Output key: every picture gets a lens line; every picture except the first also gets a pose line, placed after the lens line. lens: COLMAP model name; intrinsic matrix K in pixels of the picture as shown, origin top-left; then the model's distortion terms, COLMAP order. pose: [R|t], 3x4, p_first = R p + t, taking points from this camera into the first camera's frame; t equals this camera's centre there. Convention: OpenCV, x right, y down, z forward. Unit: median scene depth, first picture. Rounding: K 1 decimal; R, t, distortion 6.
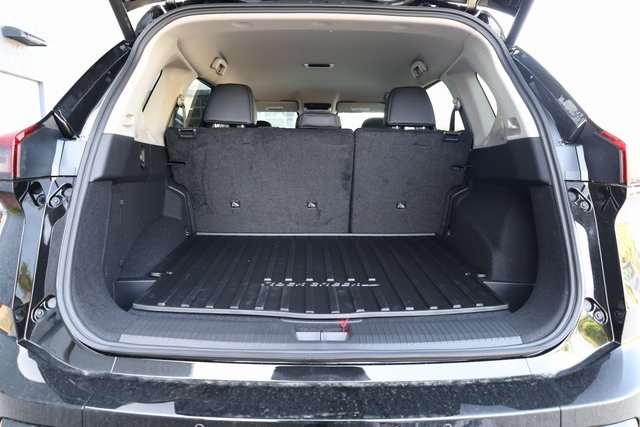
lens RADIAL K [[424.2, 0, 320.0], [0, 424.2, 213.5], [0, 0, 1]] dist [-0.025979, -0.002500]
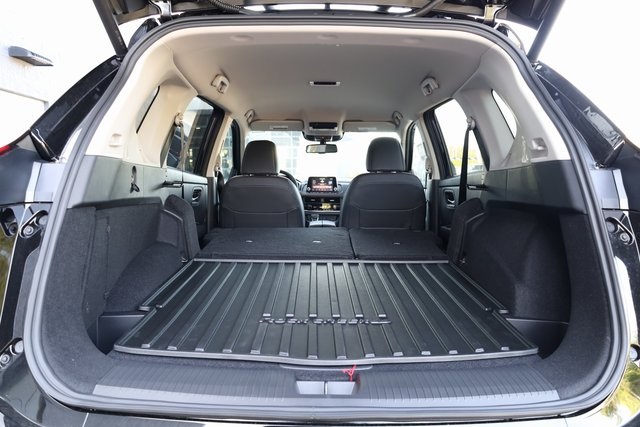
lens RADIAL K [[424.2, 0, 320.0], [0, 424.2, 213.5], [0, 0, 1]] dist [-0.025979, -0.002500]
pose [[0.999898, 0.003548, -0.013854, 0.002123], [-0.004149, 0.999043, -0.043532, -0.024593], [0.013686, 0.043585, 0.998956, 0.098417]]
